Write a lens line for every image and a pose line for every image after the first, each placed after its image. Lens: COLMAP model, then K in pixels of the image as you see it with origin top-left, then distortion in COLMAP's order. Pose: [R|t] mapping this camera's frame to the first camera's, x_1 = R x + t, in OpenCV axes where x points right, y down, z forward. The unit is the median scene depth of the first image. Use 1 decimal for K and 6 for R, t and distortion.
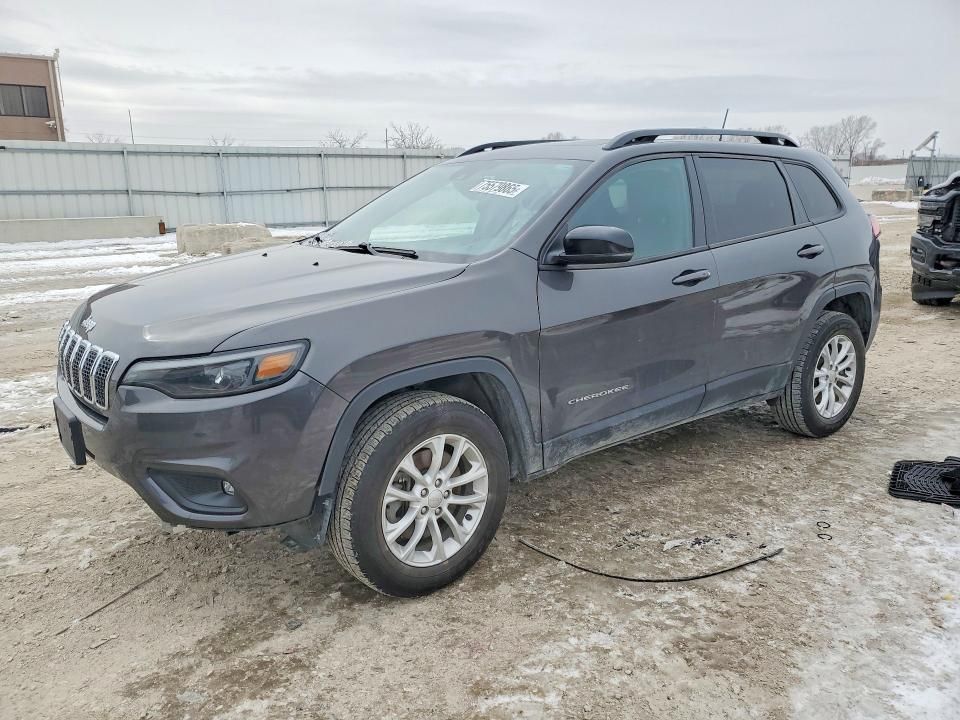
lens RADIAL K [[733.1, 0, 480.0], [0, 733.1, 360.0], [0, 0, 1]] dist [0.036254, 0.005200]
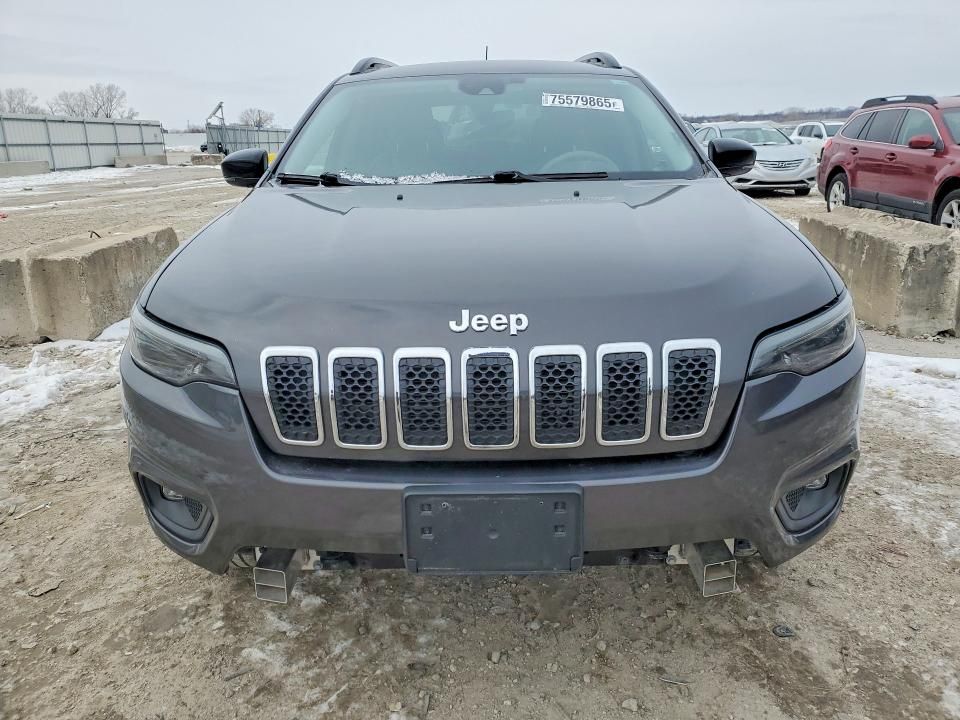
lens RADIAL K [[728.1, 0, 480.0], [0, 728.1, 360.0], [0, 0, 1]] dist [0.013274, 0.006170]
pose [[0.615709, -0.229769, 0.753730, -0.763181], [0.197715, 0.970990, 0.134490, -0.076488], [-0.762765, 0.066217, 0.643276, 0.561893]]
